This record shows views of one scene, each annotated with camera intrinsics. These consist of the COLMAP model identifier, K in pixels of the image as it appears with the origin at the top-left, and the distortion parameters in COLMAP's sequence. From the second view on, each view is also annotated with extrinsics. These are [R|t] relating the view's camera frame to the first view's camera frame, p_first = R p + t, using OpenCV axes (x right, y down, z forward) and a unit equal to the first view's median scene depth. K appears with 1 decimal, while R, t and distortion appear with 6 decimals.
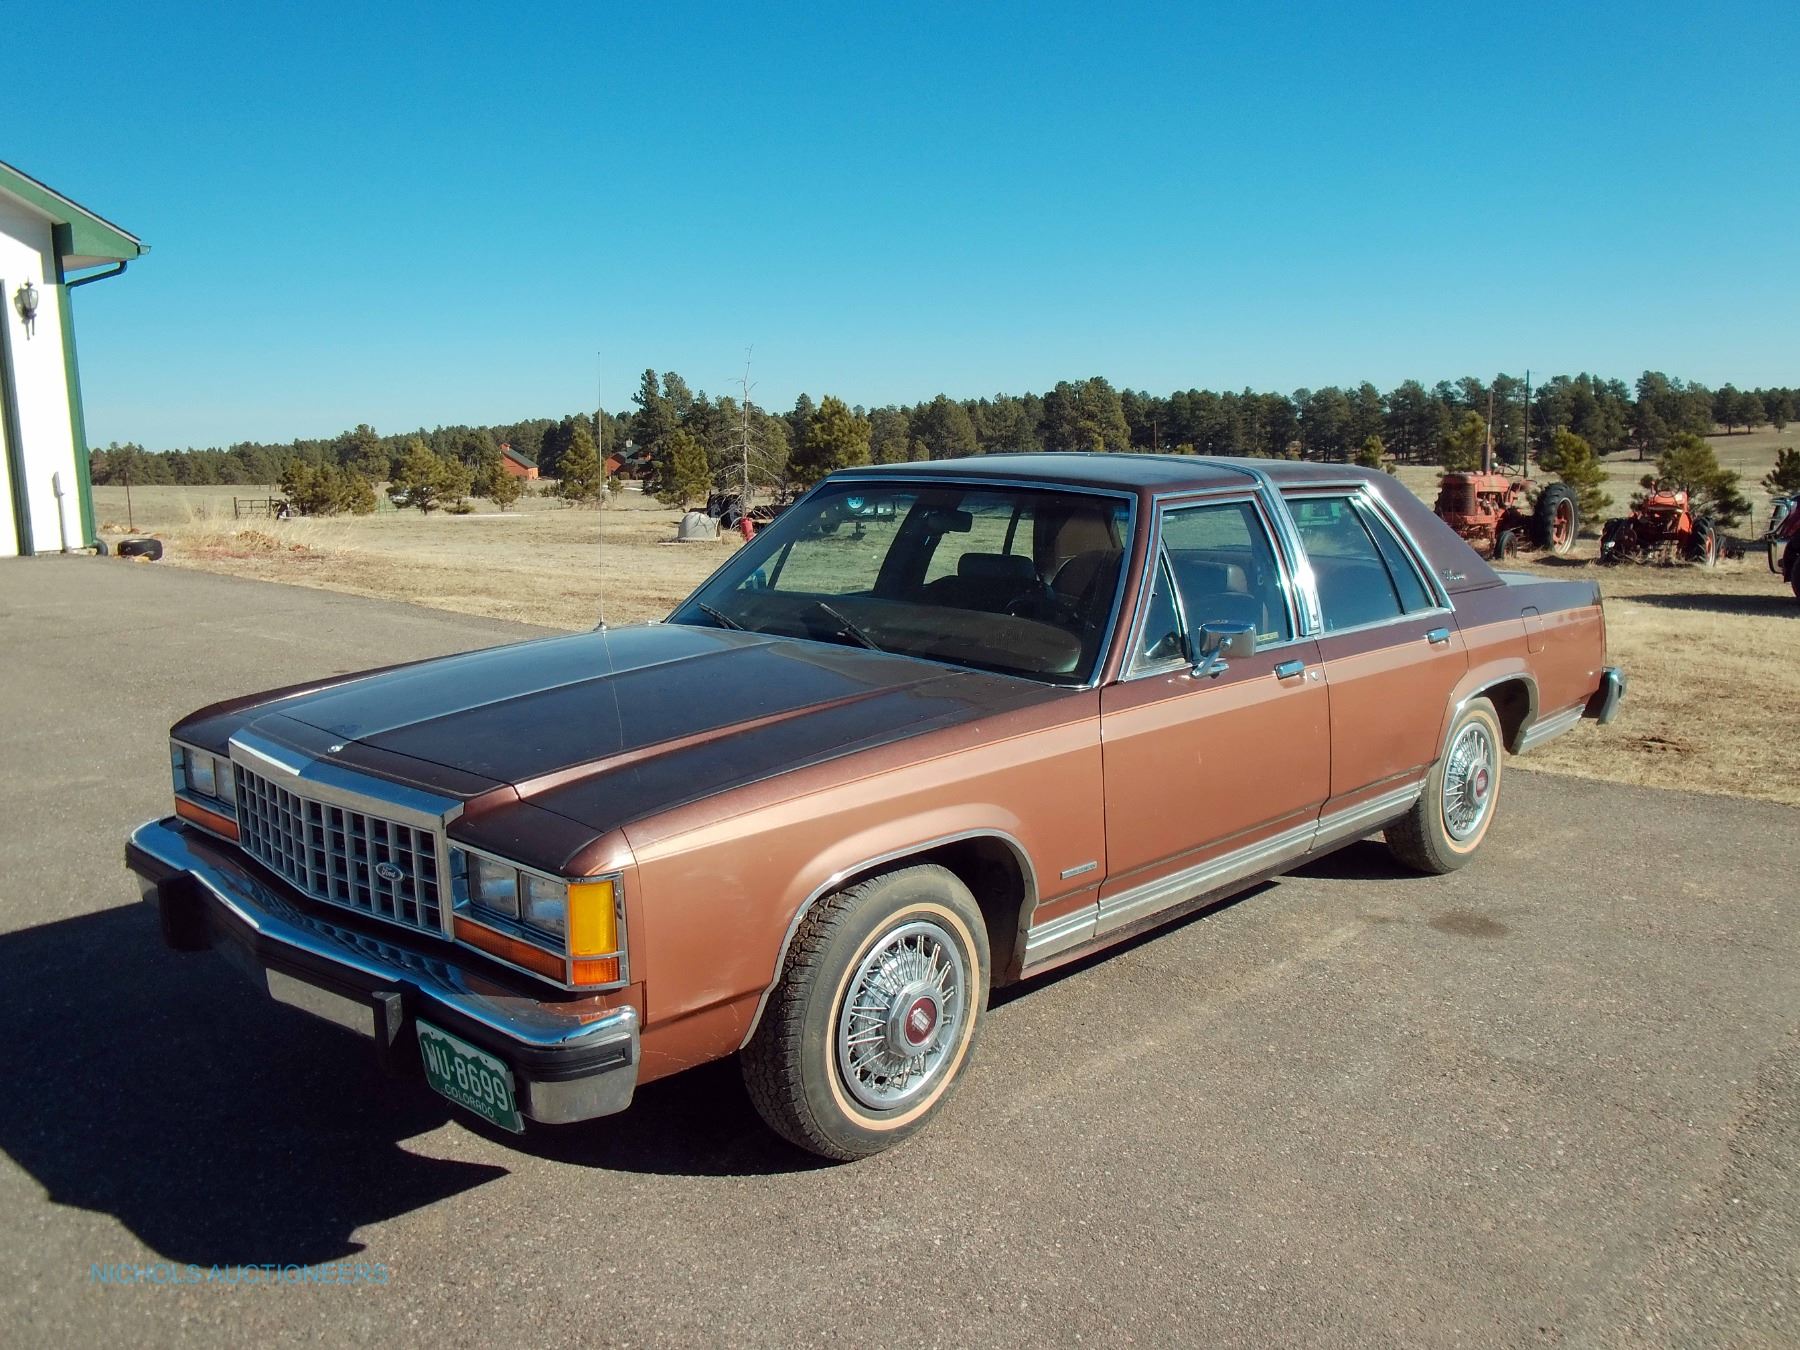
lens RADIAL K [[1562.7, 0, 900.0], [0, 1562.7, 675.0], [0, 0, 1]] dist [-0.027337, -0.003678]
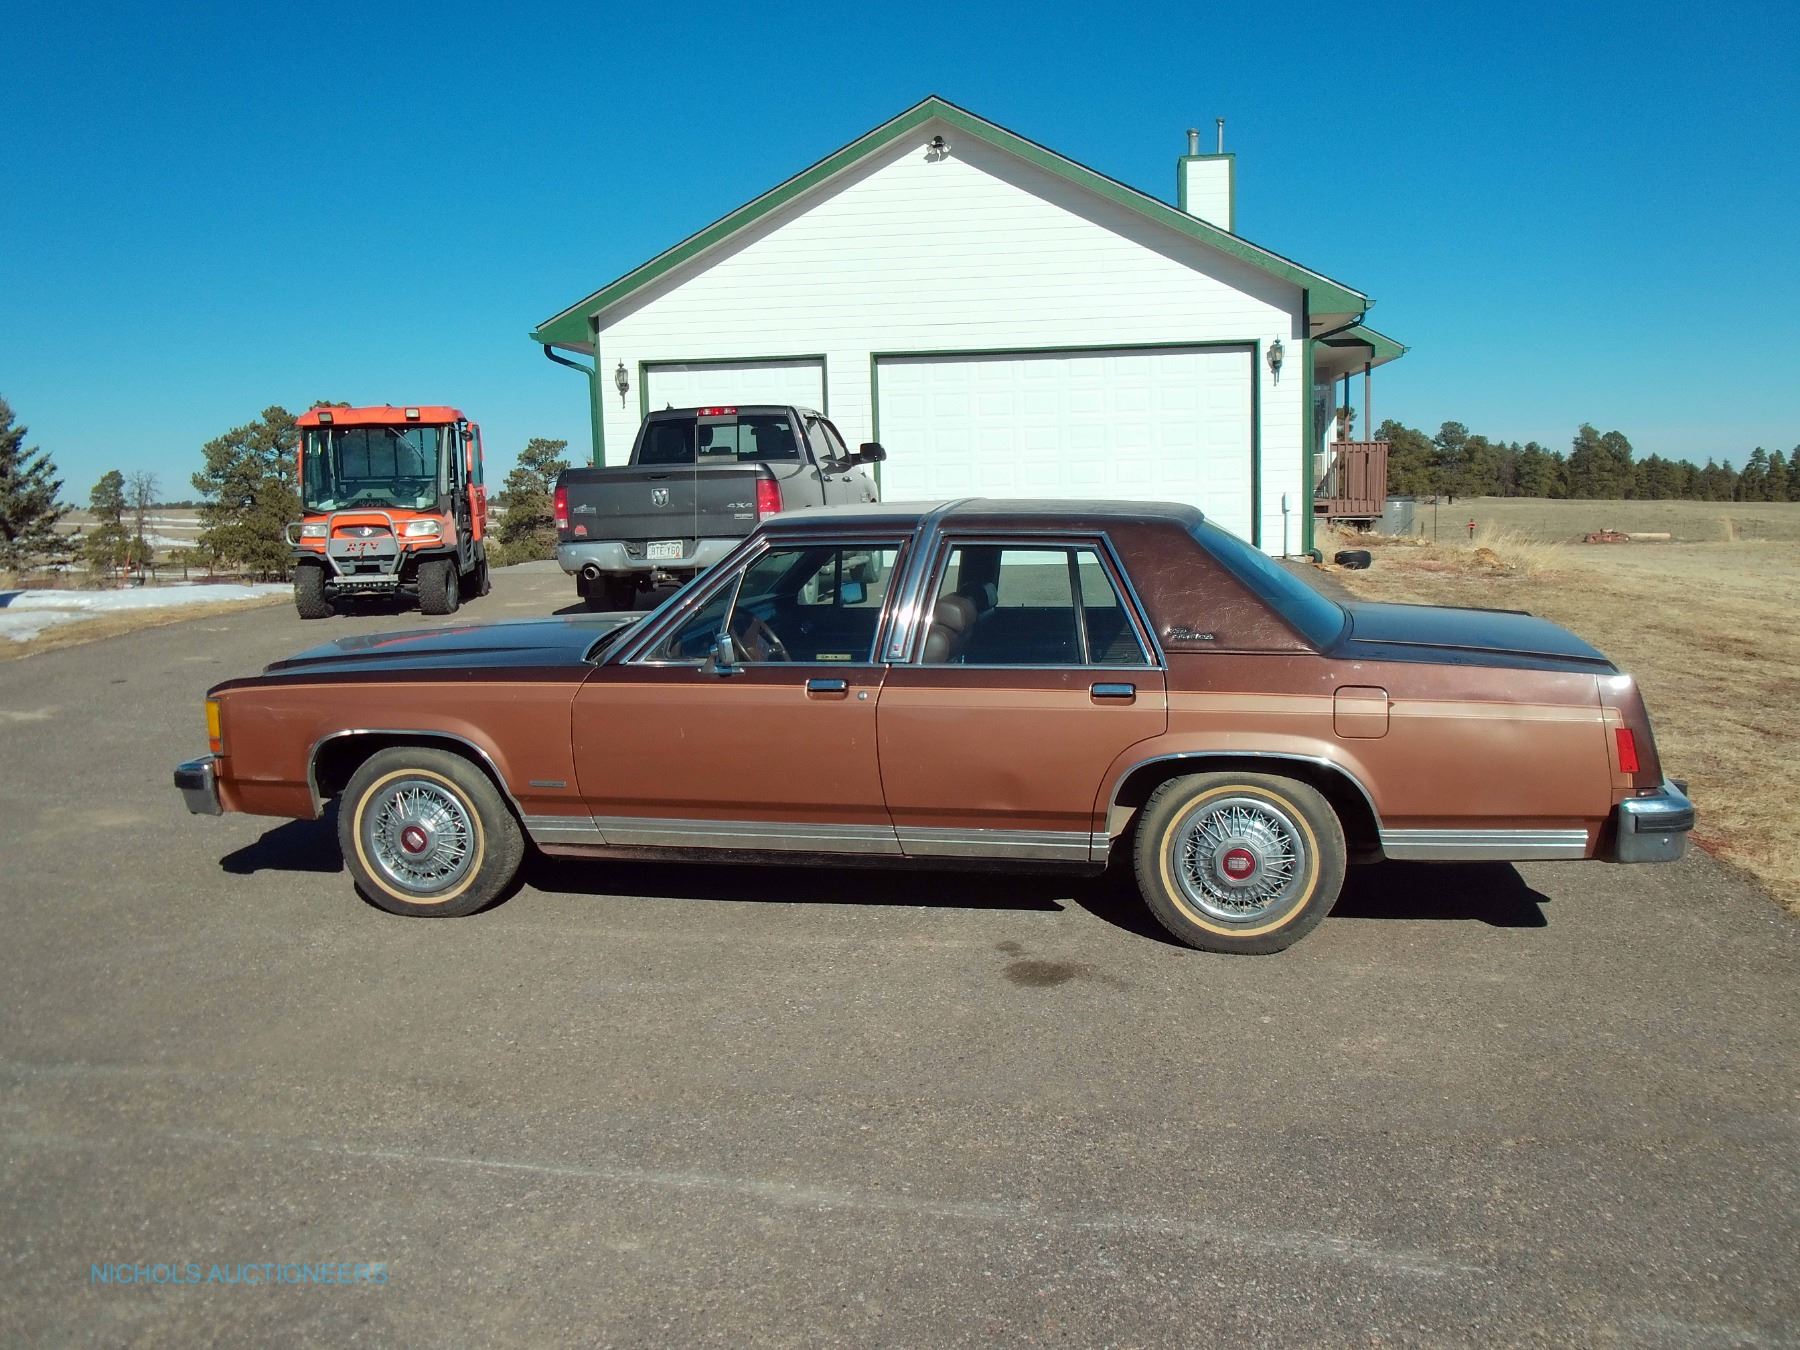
lens RADIAL K [[1526.6, 0, 900.0], [0, 1526.6, 675.0], [0, 0, 1]] dist [0.008357, -0.004926]
pose [[0.512789, 0.111600, -0.851230, 1.126933], [-0.117816, 0.991282, 0.058988, -0.076472], [0.850392, 0.070040, 0.521467, 0.393020]]
